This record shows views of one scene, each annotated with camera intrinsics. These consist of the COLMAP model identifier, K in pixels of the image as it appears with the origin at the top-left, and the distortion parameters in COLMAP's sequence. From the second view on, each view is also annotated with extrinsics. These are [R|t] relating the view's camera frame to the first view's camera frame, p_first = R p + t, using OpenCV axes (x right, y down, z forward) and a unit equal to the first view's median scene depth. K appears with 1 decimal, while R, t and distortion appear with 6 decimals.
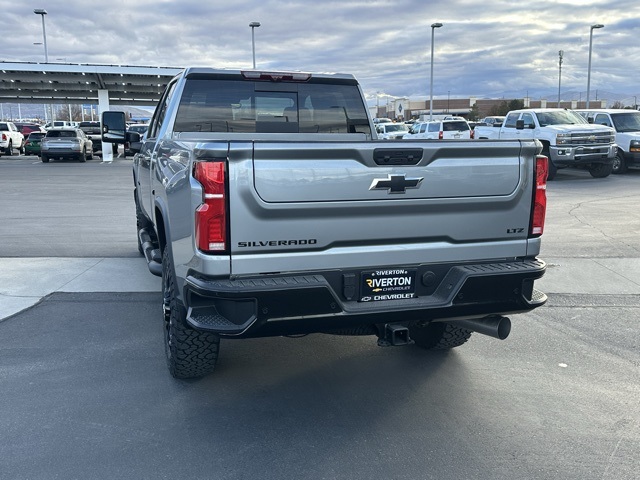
lens RADIAL K [[638.8, 0, 316.0], [0, 638.8, 241.5], [0, 0, 1]] dist [0.057509, 0.000000]
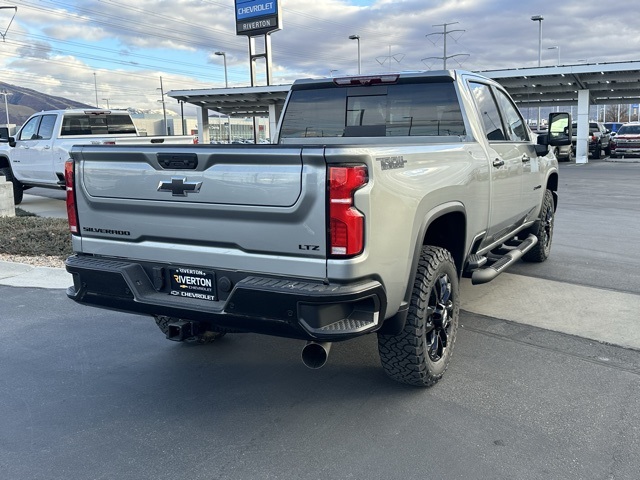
lens RADIAL K [[638.8, 0, 319.0], [0, 638.8, 246.8], [0, 0, 1]] dist [0.057509, 0.000000]
pose [[0.700367, 0.113306, -0.704732, 0.916608], [-0.109546, 0.992686, 0.050736, -0.062617], [0.705326, 0.041666, 0.707657, 0.370228]]
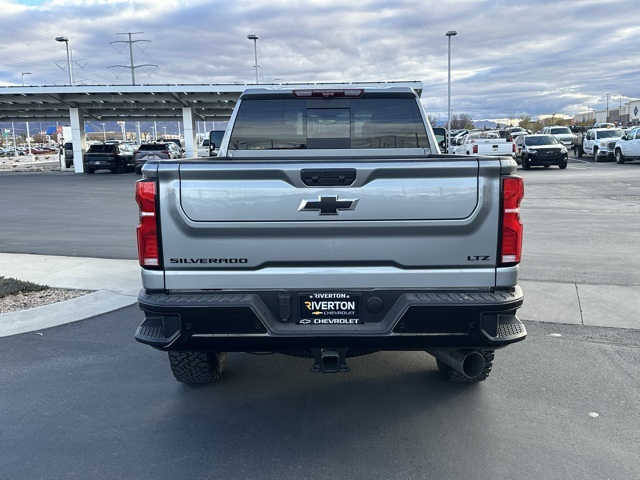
lens RADIAL K [[638.8, 0, 322.0], [0, 638.8, 237.8], [0, 0, 1]] dist [0.057509, 0.000000]
pose [[0.949003, 0.033002, -0.313535, 0.371741], [-0.039330, 0.999130, -0.013879, -0.023390], [0.312804, 0.025503, 0.949475, 0.069245]]
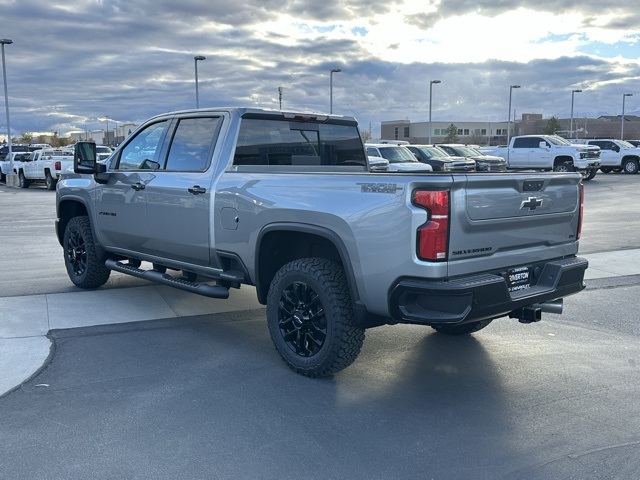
lens RADIAL K [[638.8, 0, 325.3], [0, 638.8, 239.8], [0, 0, 1]] dist [0.057509, 0.000000]
pose [[0.909646, -0.045538, 0.412881, -0.760015], [0.063787, 0.997497, -0.030514, 0.000671], [-0.410458, 0.054094, 0.910274, -0.075530]]
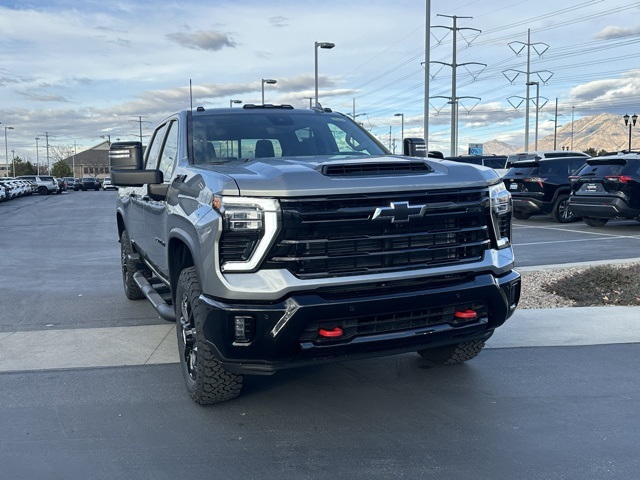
lens RADIAL K [[638.8, 0, 321.6], [0, 638.8, 238.9], [0, 0, 1]] dist [0.057509, 0.000000]
pose [[-0.994635, 0.042151, -0.094469, -0.213187], [0.014779, 0.961754, 0.273514, -0.596402], [0.102385, 0.270651, -0.957218, 3.553000]]
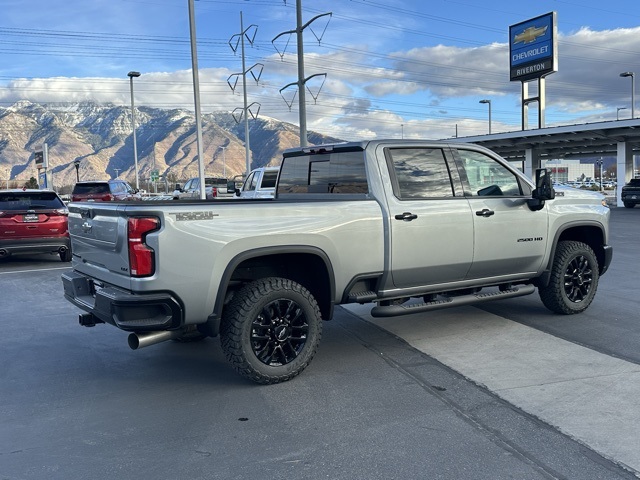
lens RADIAL K [[638.8, 0, 306.2], [0, 638.8, 247.4], [0, 0, 1]] dist [0.057509, 0.000000]
pose [[0.290605, 0.086364, -0.952938, 1.710860], [-0.142859, 0.988672, 0.046036, -0.180235], [0.946118, 0.122757, 0.299651, 0.920484]]
